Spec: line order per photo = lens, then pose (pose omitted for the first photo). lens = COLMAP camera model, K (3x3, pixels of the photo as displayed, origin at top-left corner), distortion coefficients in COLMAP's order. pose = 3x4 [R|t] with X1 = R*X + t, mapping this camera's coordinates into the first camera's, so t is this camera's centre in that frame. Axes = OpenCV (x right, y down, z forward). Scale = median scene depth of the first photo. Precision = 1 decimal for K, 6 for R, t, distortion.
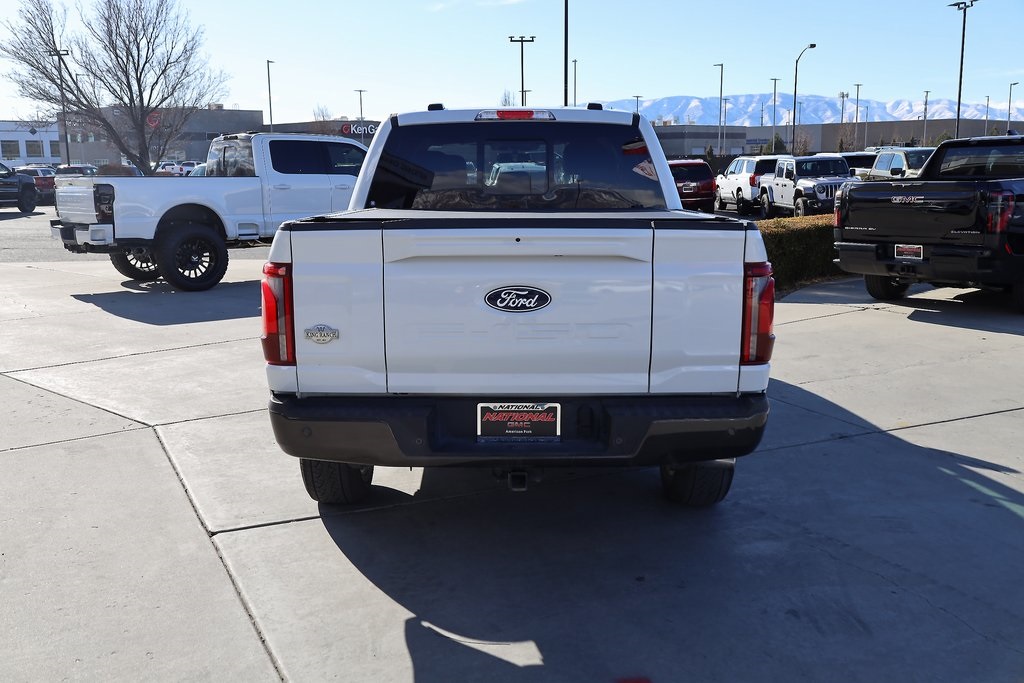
lens RADIAL K [[968.4, 0, 512.0], [0, 968.4, 341.5], [0, 0, 1]] dist [0.016750, -0.014587]
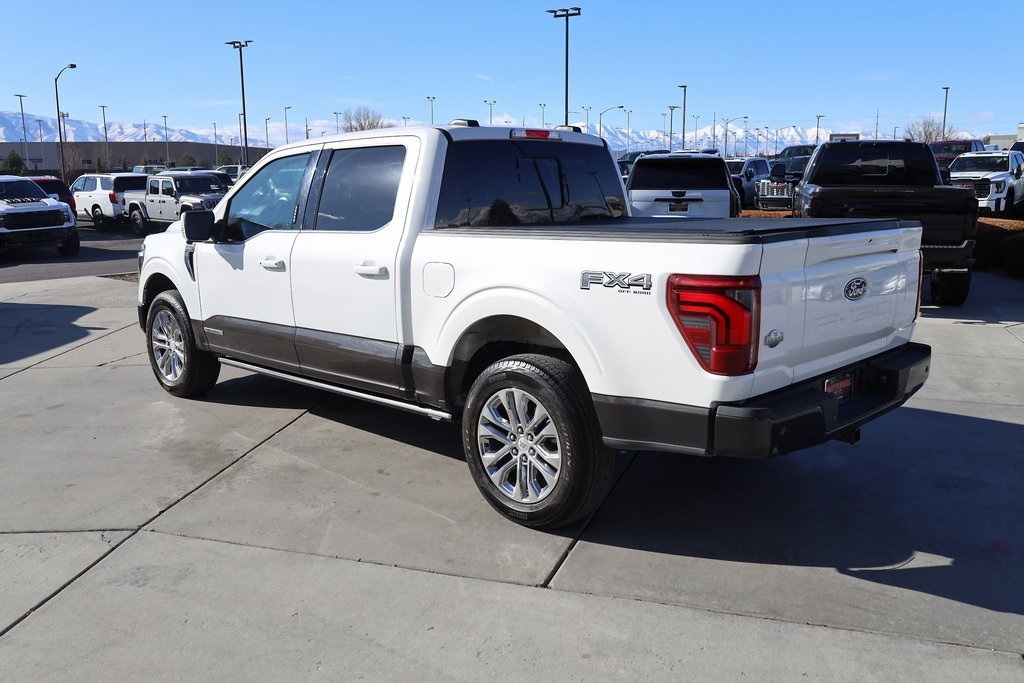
lens RADIAL K [[884.6, 0, 512.0], [0, 884.6, 341.5], [0, 0, 1]] dist [-0.000069, -0.001333]
pose [[0.687677, -0.129395, 0.714393, -0.159691], [0.130811, 0.989969, 0.053390, -0.013707], [-0.714135, 0.056736, 0.697705, 0.076251]]
